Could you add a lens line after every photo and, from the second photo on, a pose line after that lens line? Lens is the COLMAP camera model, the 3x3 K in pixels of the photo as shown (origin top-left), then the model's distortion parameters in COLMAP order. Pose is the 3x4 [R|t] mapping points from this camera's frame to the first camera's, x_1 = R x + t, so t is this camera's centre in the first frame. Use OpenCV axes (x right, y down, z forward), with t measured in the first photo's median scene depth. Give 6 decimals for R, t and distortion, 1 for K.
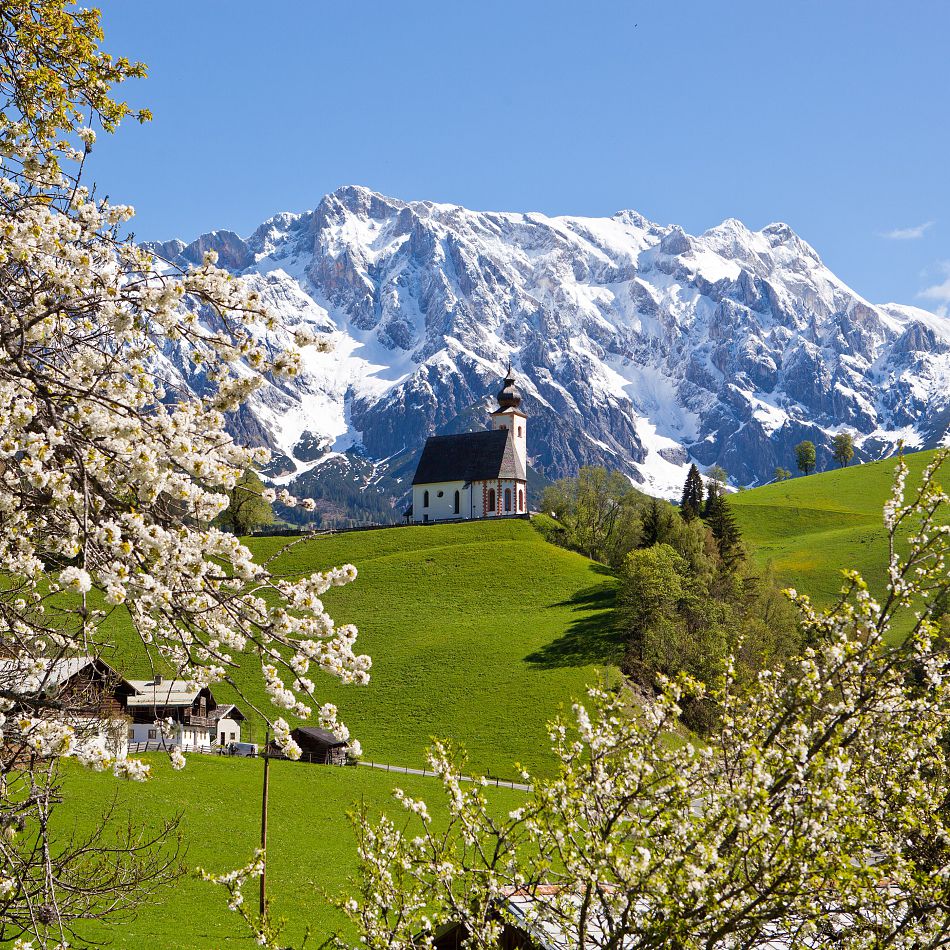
lens RADIAL K [[1998.0, 0, 475.0], [0, 1998.0, 475.0], [0, 0, 1]] dist [0.035422, 0.033873]
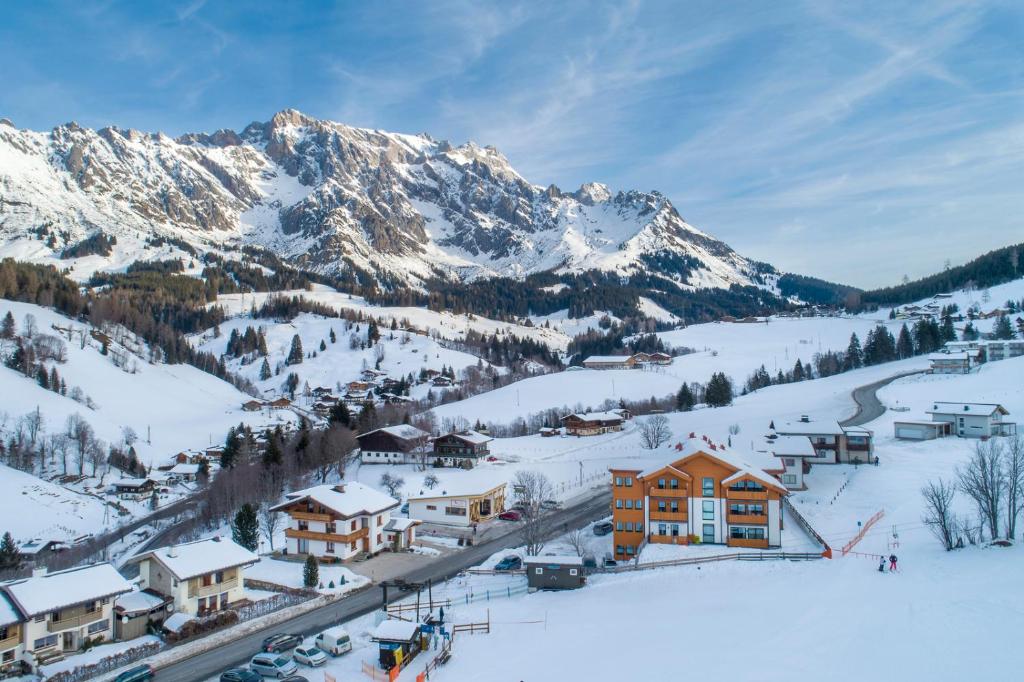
lens RADIAL K [[686.5, 0, 512.0], [0, 686.5, 341.0], [0, 0, 1]] dist [-0.000102, -0.000002]
pose [[0.982219, 0.002499, 0.187721, 0.034481], [-0.023225, 0.993848, 0.108290, 0.013906], [-0.186296, -0.110724, 0.976235, 0.247780]]
